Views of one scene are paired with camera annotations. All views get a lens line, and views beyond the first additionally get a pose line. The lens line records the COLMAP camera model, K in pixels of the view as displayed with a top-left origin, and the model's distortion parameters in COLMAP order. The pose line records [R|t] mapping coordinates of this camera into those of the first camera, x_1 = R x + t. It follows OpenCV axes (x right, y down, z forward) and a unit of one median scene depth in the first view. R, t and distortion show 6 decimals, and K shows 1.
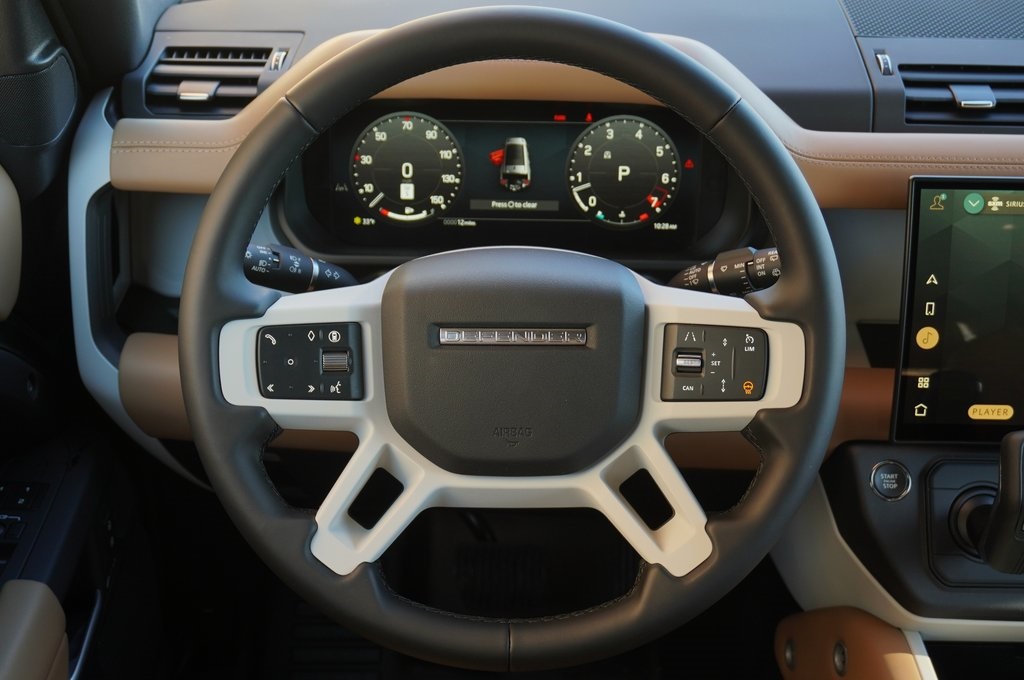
lens RADIAL K [[1266.3, 0, 514.3], [0, 1266.3, 373.5], [0, 0, 1]] dist [0.006118, 0.000000]
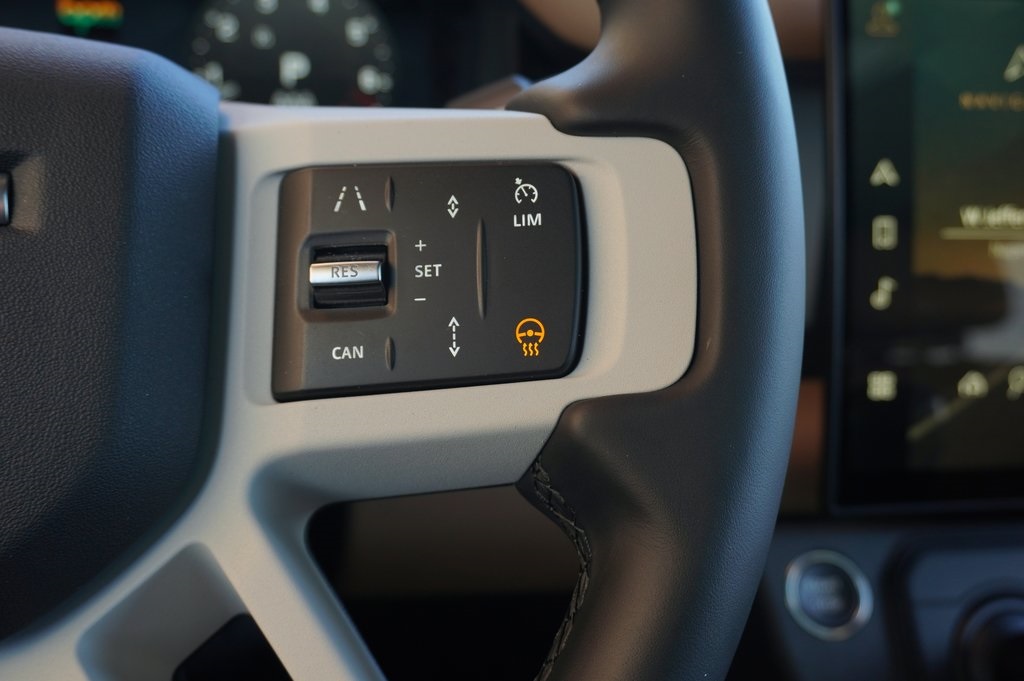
lens RADIAL K [[1038.6, 0, 516.1], [0, 1038.6, 342.6], [0, 0, 1]] dist [0.005017, 0.000000]
pose [[0.984582, -0.027518, 0.172744, 0.130333], [0.054607, 0.986548, -0.154083, 0.051163], [-0.166181, 0.161140, 0.972840, 0.715287]]
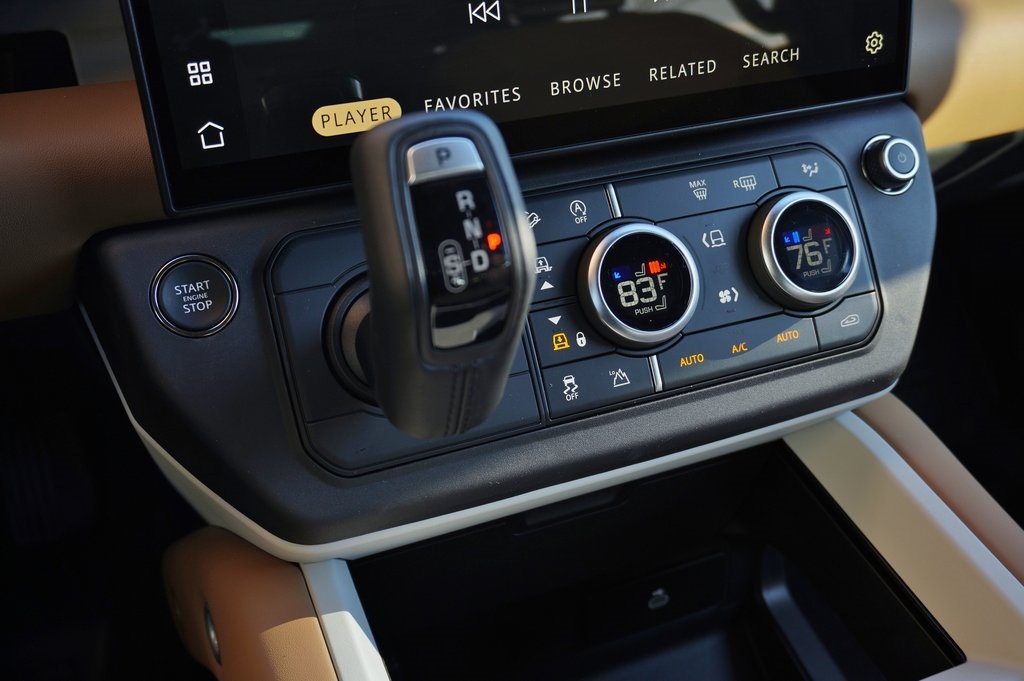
lens RADIAL K [[1030.8, 0, 517.5], [0, 1030.8, 346.0], [0, 0, 1]] dist [-0.004250, 0.000000]
pose [[0.918425, -0.226711, 0.324188, 0.323982], [0.185562, 0.970635, 0.153085, 0.076719], [-0.349374, -0.080440, 0.933524, 0.683934]]
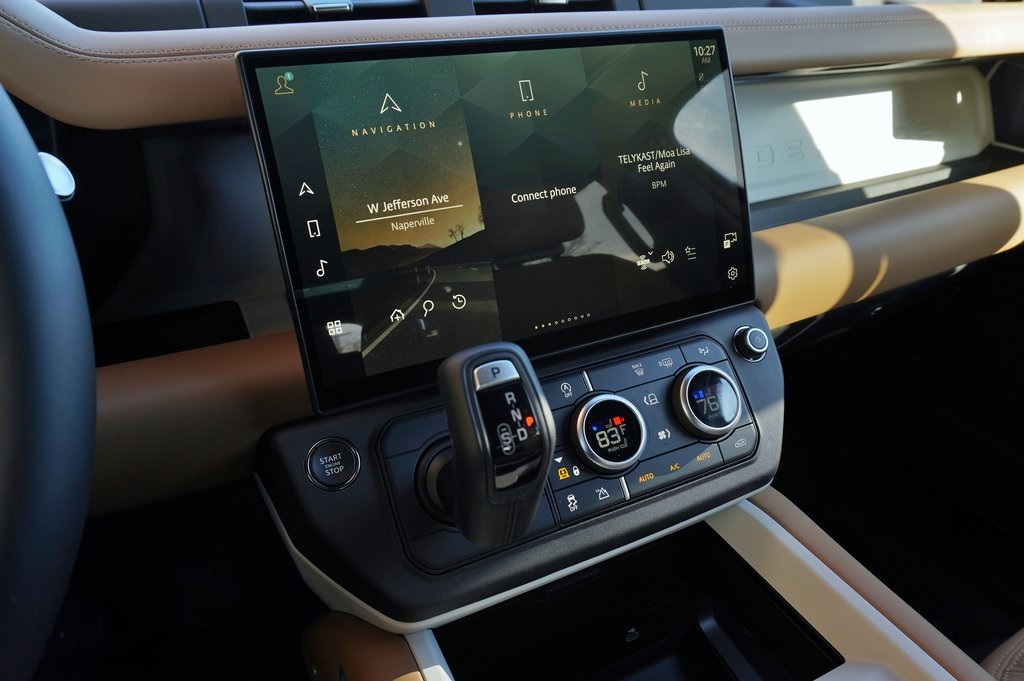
lens RADIAL K [[681.9, 0, 515.3], [0, 681.9, 344.4], [0, 0, 1]] dist [-0.037997, 0.017317]
pose [[0.890814, -0.237458, 0.387380, 0.295072], [0.258411, 0.966033, -0.002073, 0.051598], [-0.373730, 0.101950, 0.921918, 0.668268]]
